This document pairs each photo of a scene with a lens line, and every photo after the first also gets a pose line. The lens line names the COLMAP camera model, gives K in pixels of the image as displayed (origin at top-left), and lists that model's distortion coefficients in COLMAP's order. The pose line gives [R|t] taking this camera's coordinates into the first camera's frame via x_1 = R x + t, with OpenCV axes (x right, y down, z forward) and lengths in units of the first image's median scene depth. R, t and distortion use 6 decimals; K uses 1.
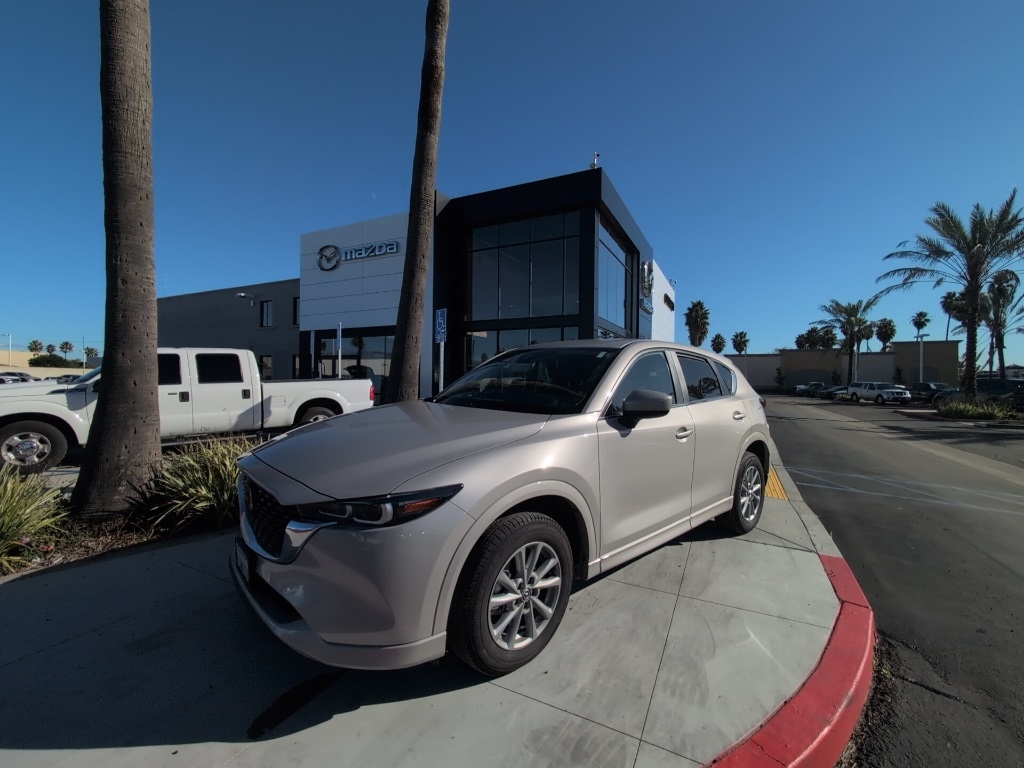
lens RADIAL K [[434.6, 0, 516.1], [0, 434.6, 384.6], [0, 0, 1]] dist [-0.000362, 0.000331]
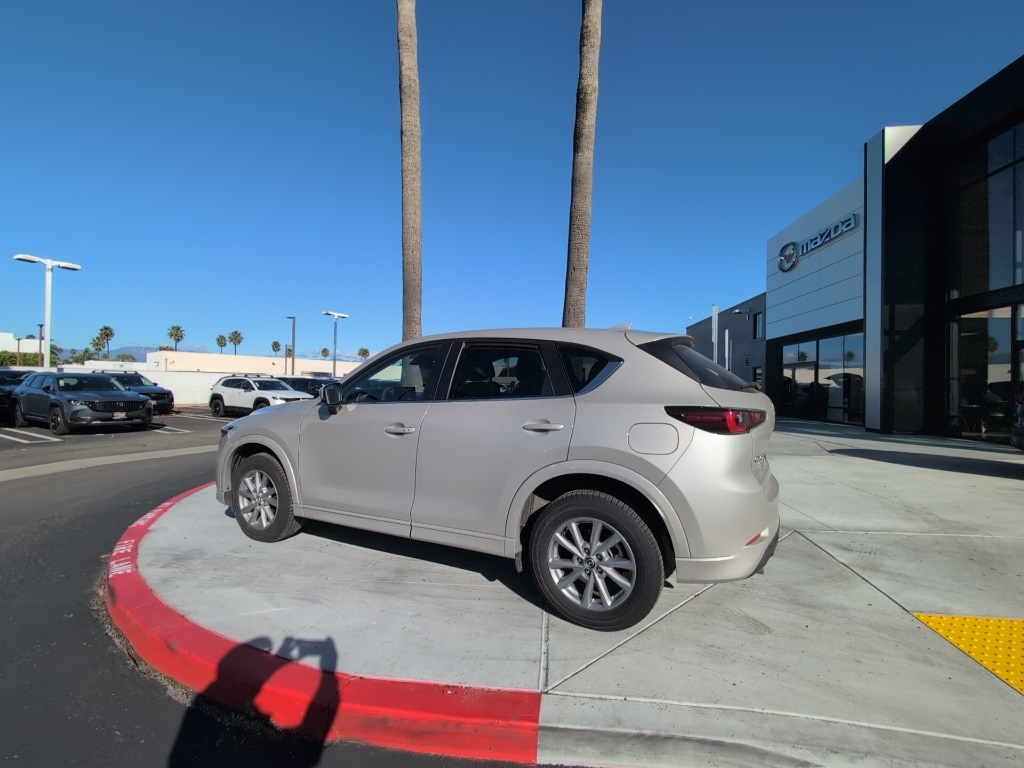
lens RADIAL K [[434.6, 0, 515.0], [0, 434.6, 383.1], [0, 0, 1]] dist [-0.000362, 0.000331]
pose [[0.367970, -0.013666, -0.929737, 0.221328], [-0.017165, 0.999622, -0.021487, 0.004198], [0.929679, 0.023866, 0.367596, 0.142967]]
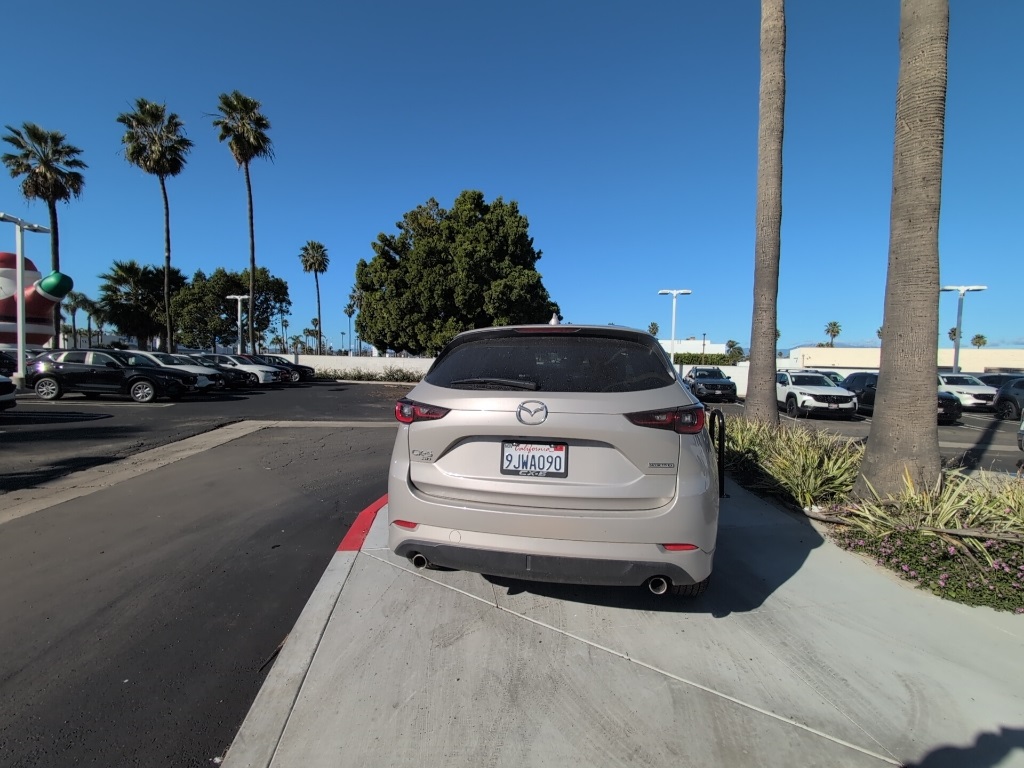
lens RADIAL K [[434.6, 0, 515.3], [0, 434.6, 381.6], [0, 0, 1]] dist [-0.000362, 0.000331]
pose [[-0.803925, -0.014792, -0.594547, 0.184566], [-0.042676, 0.998548, 0.032863, -0.003525], [0.593198, 0.051792, -0.803389, 0.361320]]
